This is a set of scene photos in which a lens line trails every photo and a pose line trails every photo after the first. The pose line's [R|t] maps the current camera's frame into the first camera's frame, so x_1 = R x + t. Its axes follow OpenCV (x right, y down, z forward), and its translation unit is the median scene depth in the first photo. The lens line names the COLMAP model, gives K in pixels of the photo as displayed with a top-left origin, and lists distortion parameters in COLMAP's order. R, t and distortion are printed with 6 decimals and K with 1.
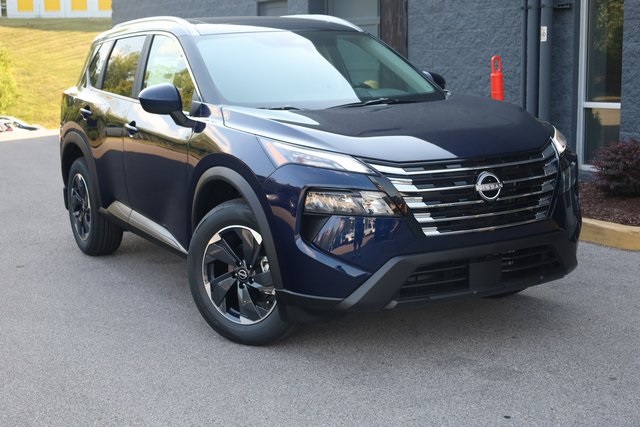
lens RADIAL K [[956.6, 0, 320.2], [0, 956.6, 214.4], [0, 0, 1]] dist [0.083705, 0.000000]
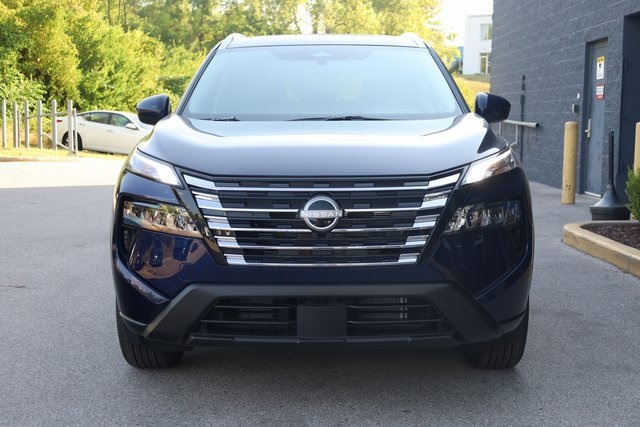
lens RADIAL K [[915.2, 0, 319.8], [0, 915.2, 213.7], [0, 0, 1]] dist [0.052323, 0.000000]
pose [[0.874749, 0.078655, -0.478150, 0.545213], [-0.103409, 0.994309, -0.025618, -0.008910], [0.473414, 0.071855, 0.877905, 0.318195]]
